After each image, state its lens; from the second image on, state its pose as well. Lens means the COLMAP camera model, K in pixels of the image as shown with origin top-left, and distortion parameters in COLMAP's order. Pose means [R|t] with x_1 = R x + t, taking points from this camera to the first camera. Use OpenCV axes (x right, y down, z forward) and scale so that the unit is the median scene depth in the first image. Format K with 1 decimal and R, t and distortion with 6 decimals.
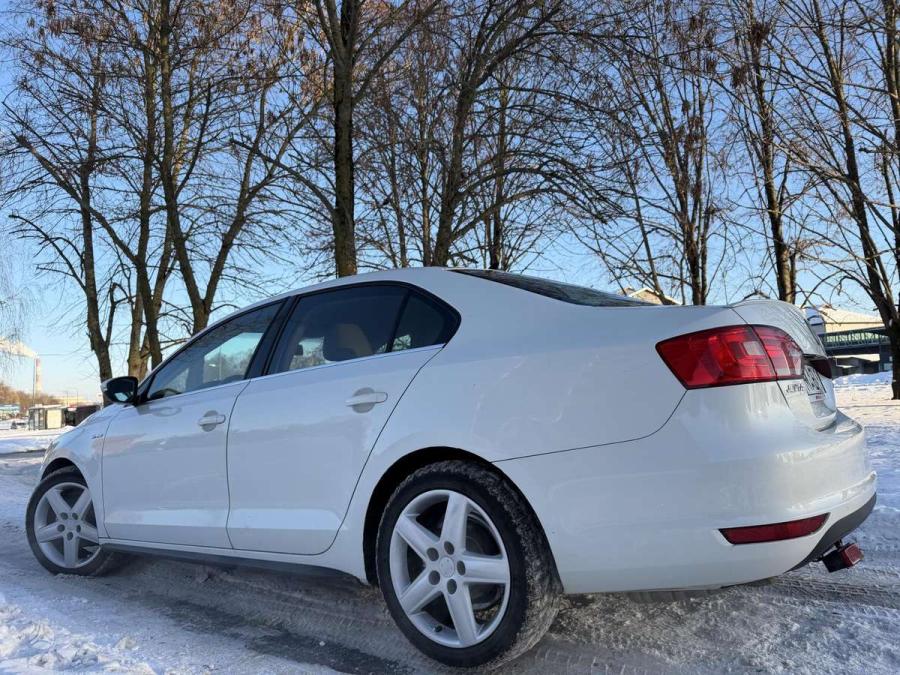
lens RADIAL K [[630.9, 0, 446.5], [0, 630.9, 344.5], [0, 0, 1]] dist [0.028294, -0.034508]
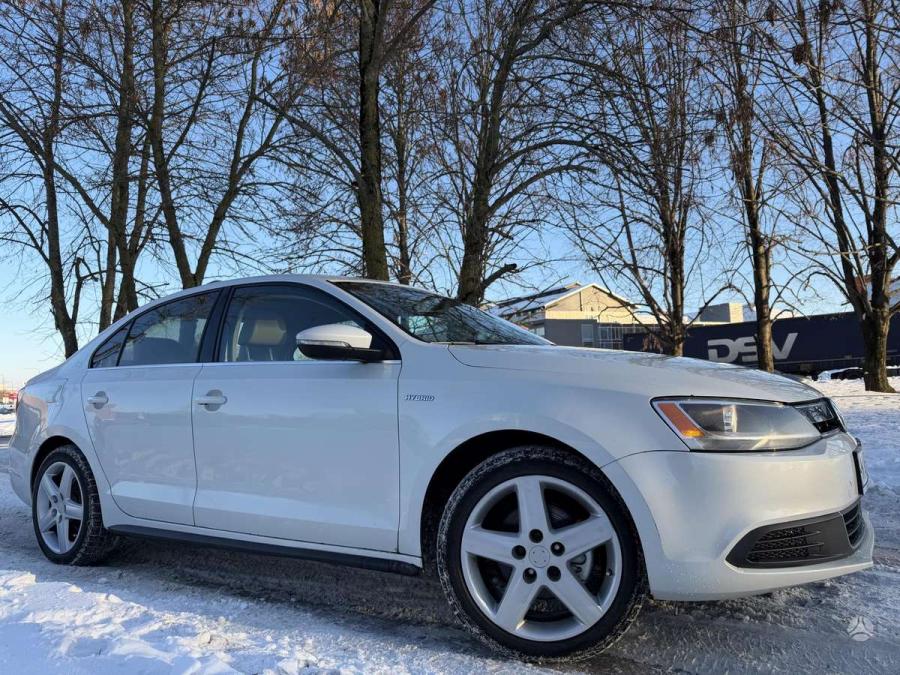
lens RADIAL K [[630.9, 0, 449.6], [0, 630.9, 344.4], [0, 0, 1]] dist [0.028294, -0.034508]
pose [[0.996030, 0.015964, 0.087571, -0.263199], [-0.017202, 0.999762, 0.013400, 0.036240], [-0.087336, -0.014853, 0.996068, 0.117397]]
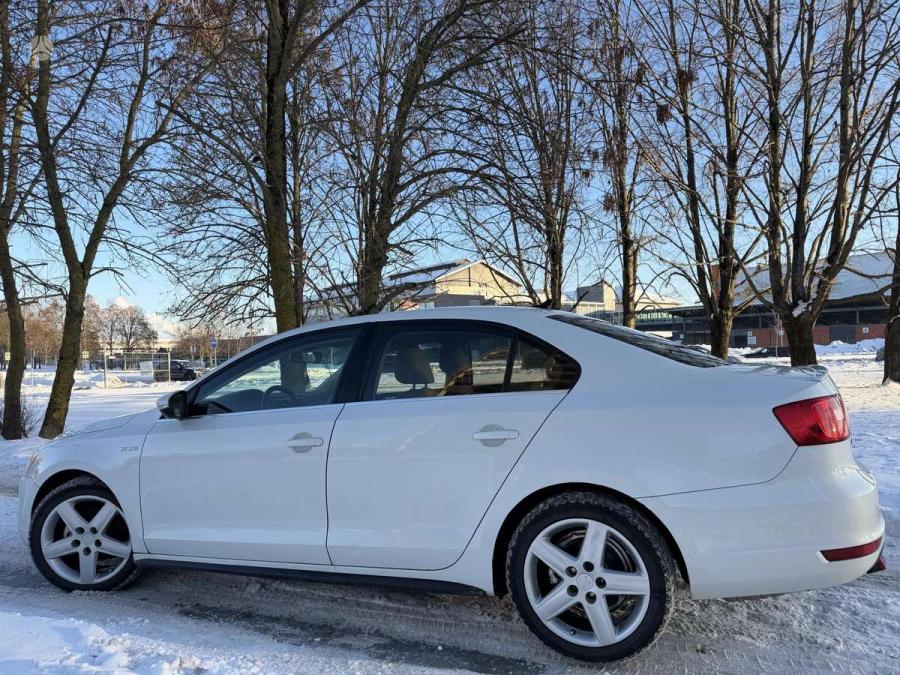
lens RADIAL K [[630.9, 0, 445.4], [0, 630.9, 343.0], [0, 0, 1]] dist [0.028294, -0.034508]
pose [[0.965327, 0.035713, 0.258588, -0.327988], [-0.050362, 0.997466, 0.050249, -0.083320], [-0.256138, -0.061530, 0.964680, -0.036956]]
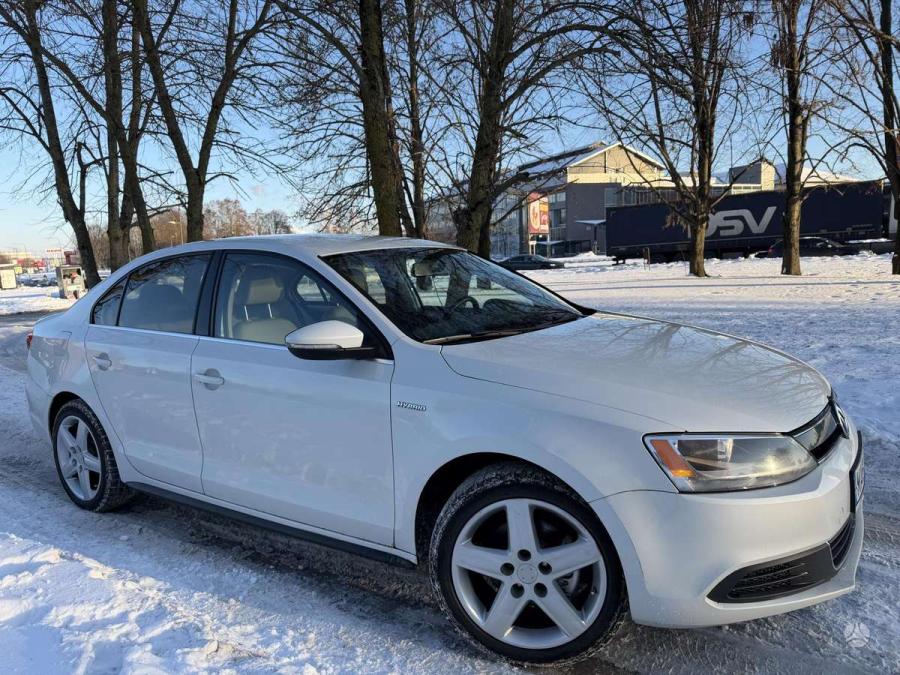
lens RADIAL K [[630.9, 0, 447.6], [0, 630.9, 342.4], [0, 0, 1]] dist [0.028294, -0.034508]
pose [[0.998311, -0.004494, 0.057918, -0.239269], [-0.008334, 0.975610, 0.219351, -0.090670], [-0.057491, -0.219463, 0.973925, 0.149610]]
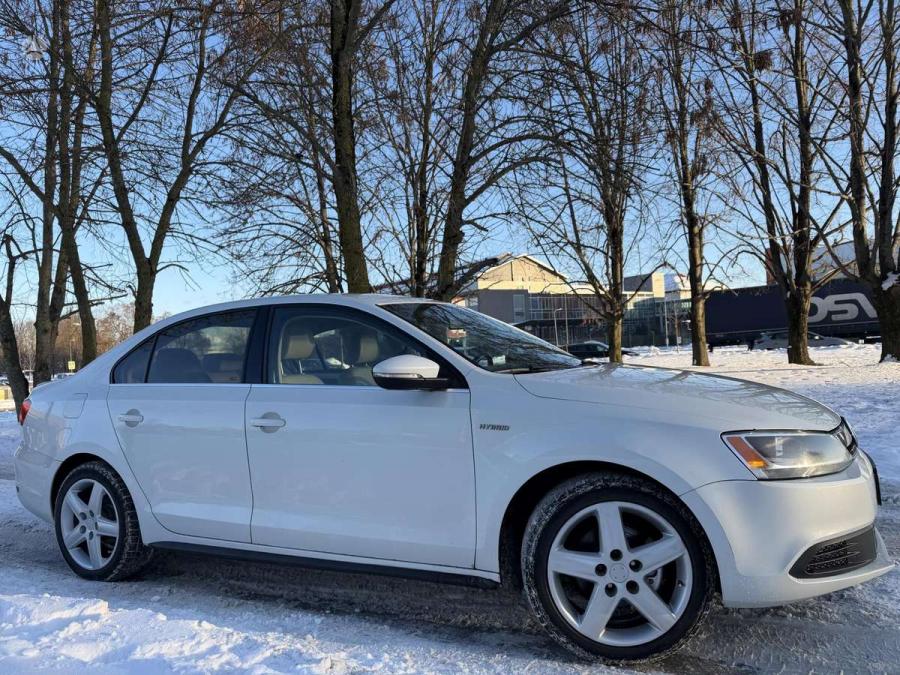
lens RADIAL K [[630.9, 0, 446.9], [0, 630.9, 341.7], [0, 0, 1]] dist [0.028294, -0.034508]
pose [[0.981632, 0.001780, 0.190777, -0.407823], [-0.012728, 0.998340, 0.056179, -0.026942], [-0.190360, -0.057575, 0.980025, 0.095076]]
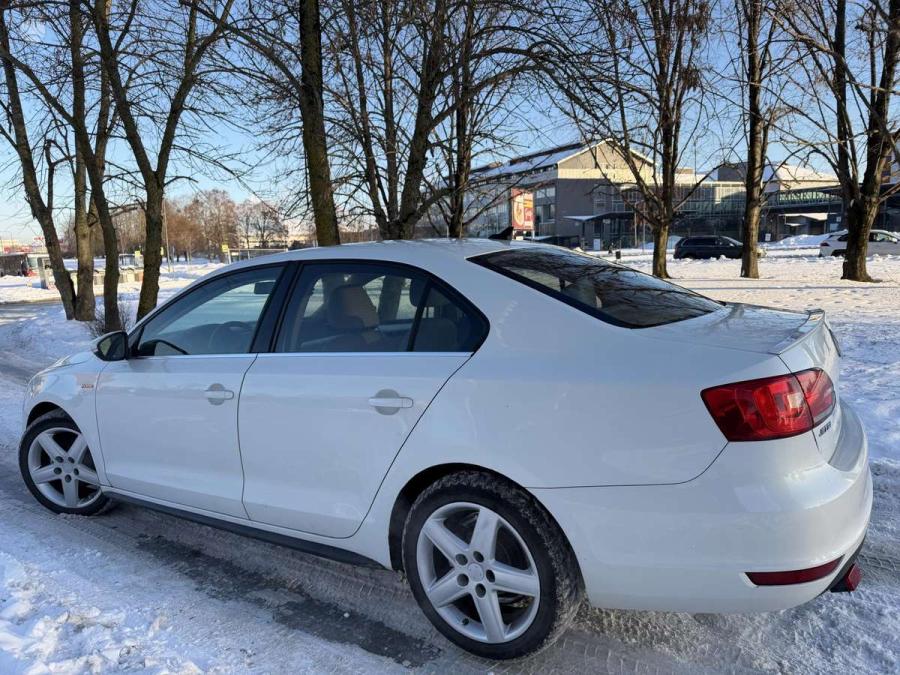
lens RADIAL K [[630.9, 0, 446.6], [0, 630.9, 343.3], [0, 0, 1]] dist [0.028294, -0.034508]
pose [[0.997399, 0.006038, 0.071822, -0.070816], [-0.022503, 0.972756, 0.230735, -0.147712], [-0.068472, -0.231752, 0.970362, 0.037746]]
